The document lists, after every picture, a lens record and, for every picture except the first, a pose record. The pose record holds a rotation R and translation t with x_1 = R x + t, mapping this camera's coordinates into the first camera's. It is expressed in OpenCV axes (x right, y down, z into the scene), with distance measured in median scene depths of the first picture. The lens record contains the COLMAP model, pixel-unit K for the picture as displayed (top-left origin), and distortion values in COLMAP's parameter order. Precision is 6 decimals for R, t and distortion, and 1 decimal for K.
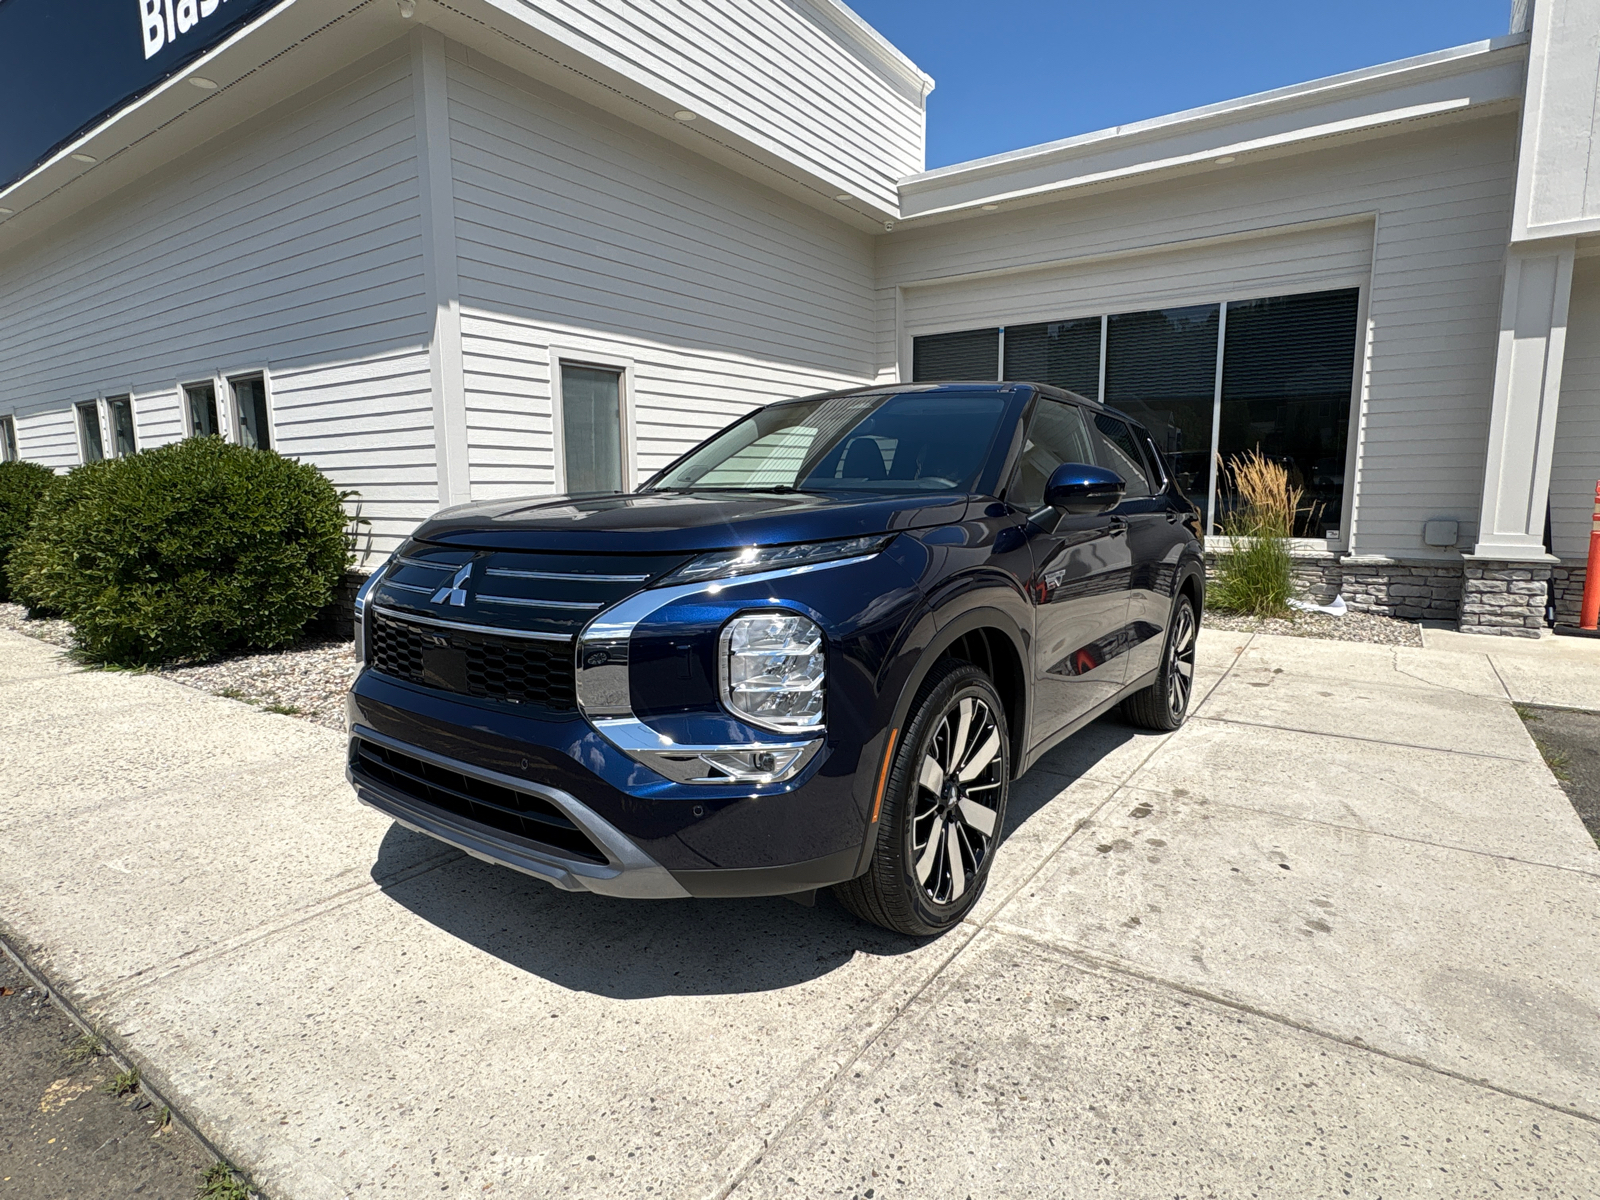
lens RADIAL K [[838.4, 0, 803.1], [0, 838.4, 601.0], [0, 0, 1]] dist [0.002140, -0.000974]
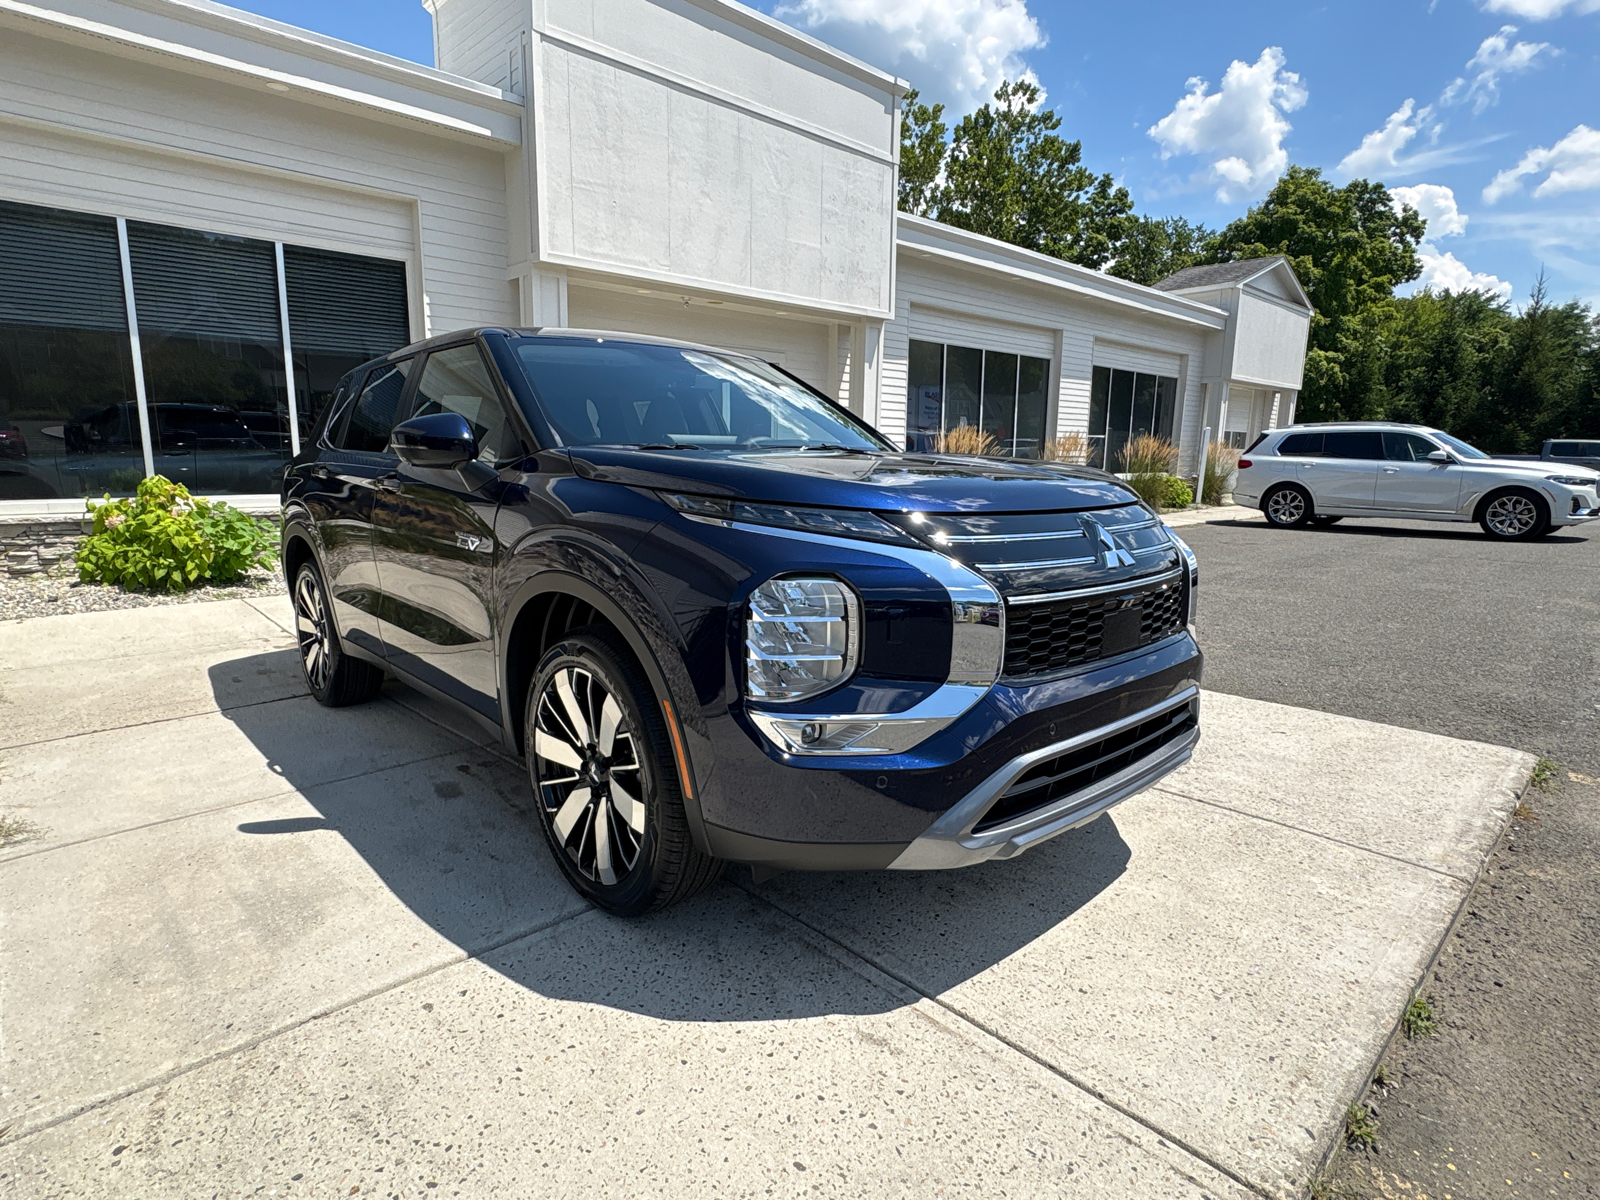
lens RADIAL K [[838.4, 0, 788.2], [0, 838.4, 599.4], [0, 0, 1]] dist [0.002140, -0.000974]
pose [[0.224560, -0.168800, 0.959729, -0.519217], [0.119958, 0.982180, 0.144681, -0.052016], [-0.967049, 0.082638, 0.240807, 0.405353]]
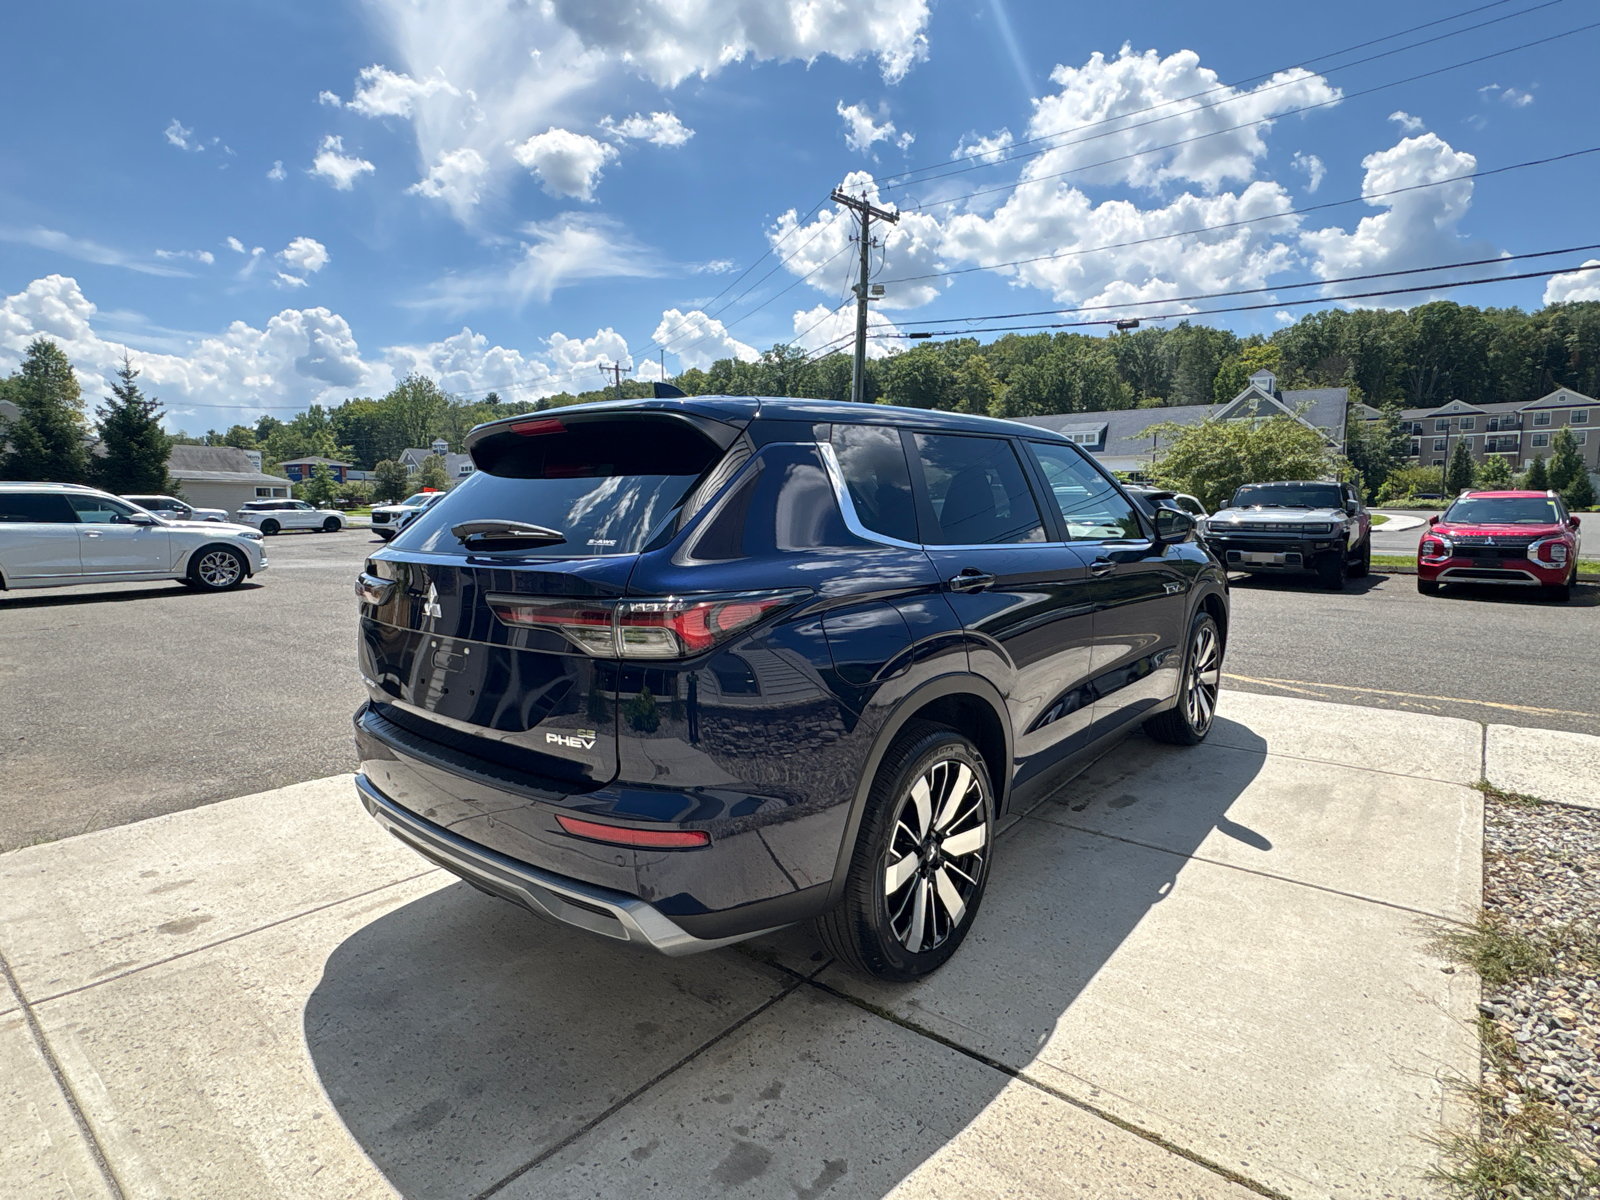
lens RADIAL K [[838.4, 0, 793.2], [0, 838.4, 598.4], [0, 0, 1]] dist [0.002140, -0.000974]
pose [[-0.995665, -0.005743, 0.092829, 0.128206], [0.016399, 0.971615, 0.235999, -0.202025], [-0.091550, 0.236498, -0.967309, 1.390164]]
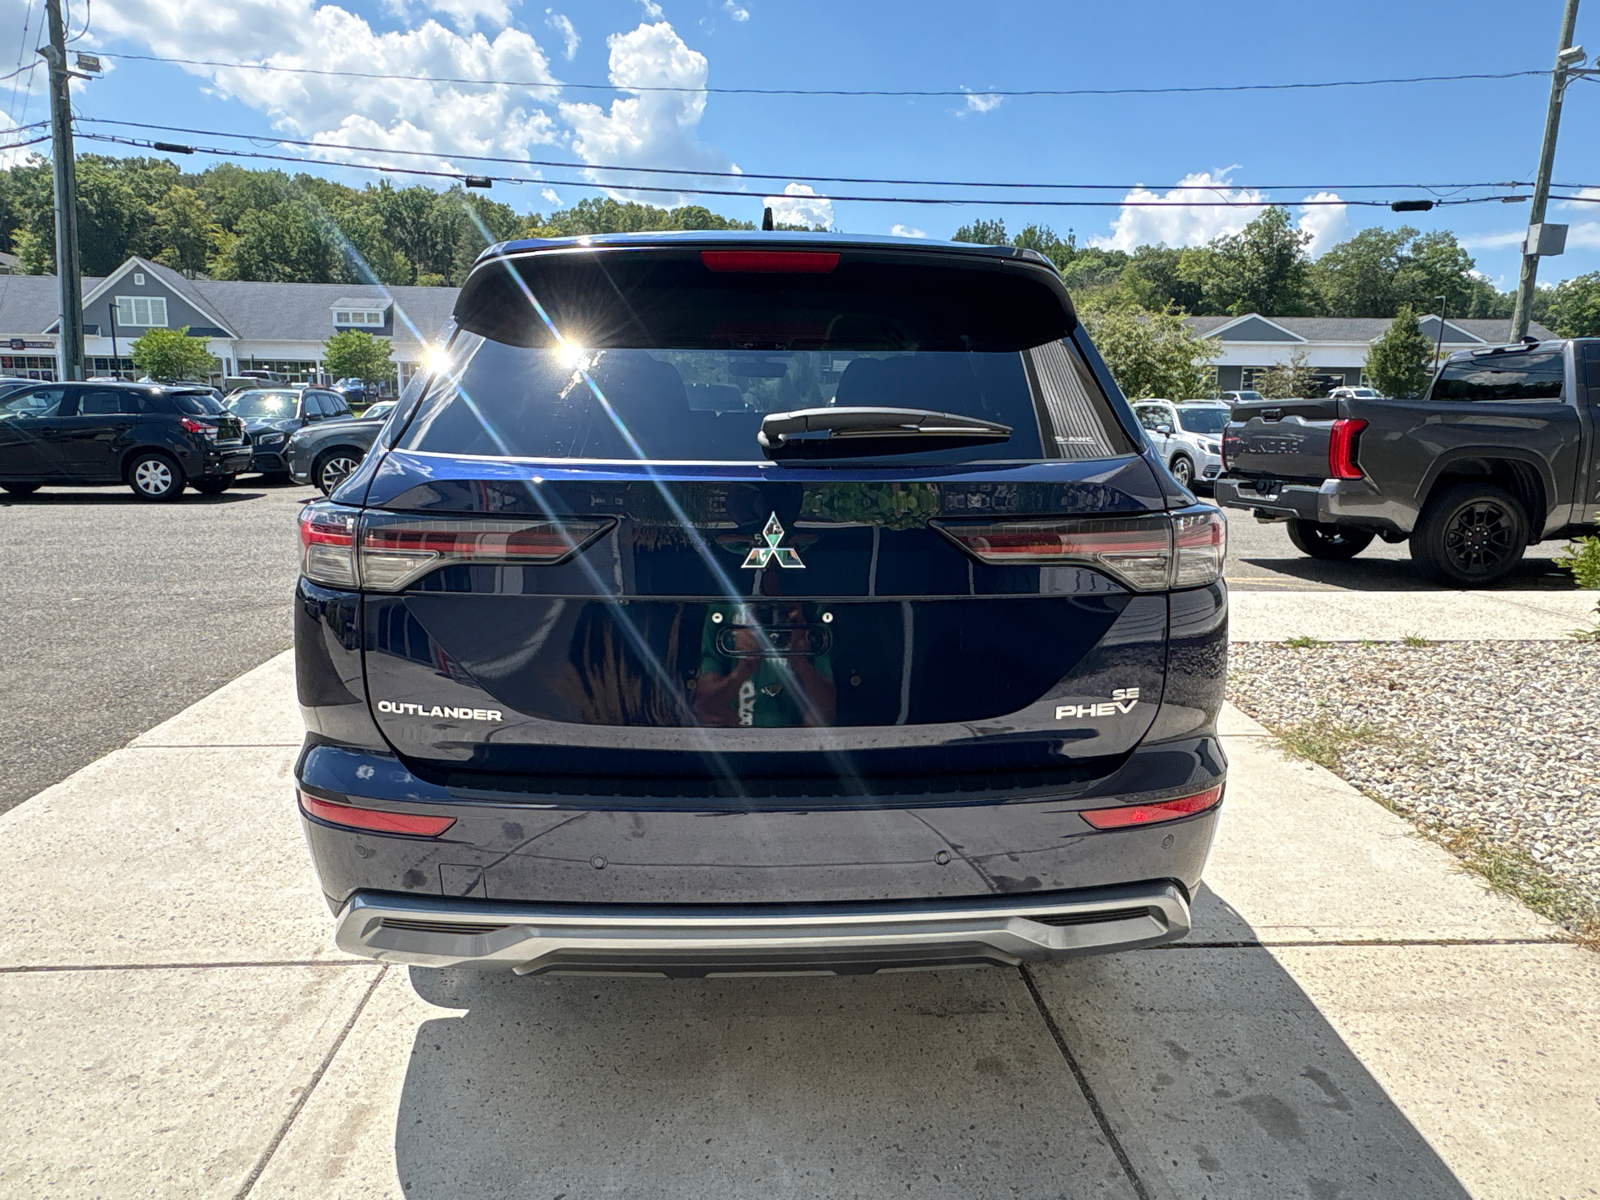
lens RADIAL K [[997.7, 0, 797.5], [0, 997.7, 617.3], [0, 0, 1]] dist [0.001810, -0.003235]
pose [[-0.788191, 0.117116, -0.604184, 0.498223], [-0.090829, 0.948839, 0.302415, -0.174948], [0.608691, 0.293239, -0.737229, 1.239494]]
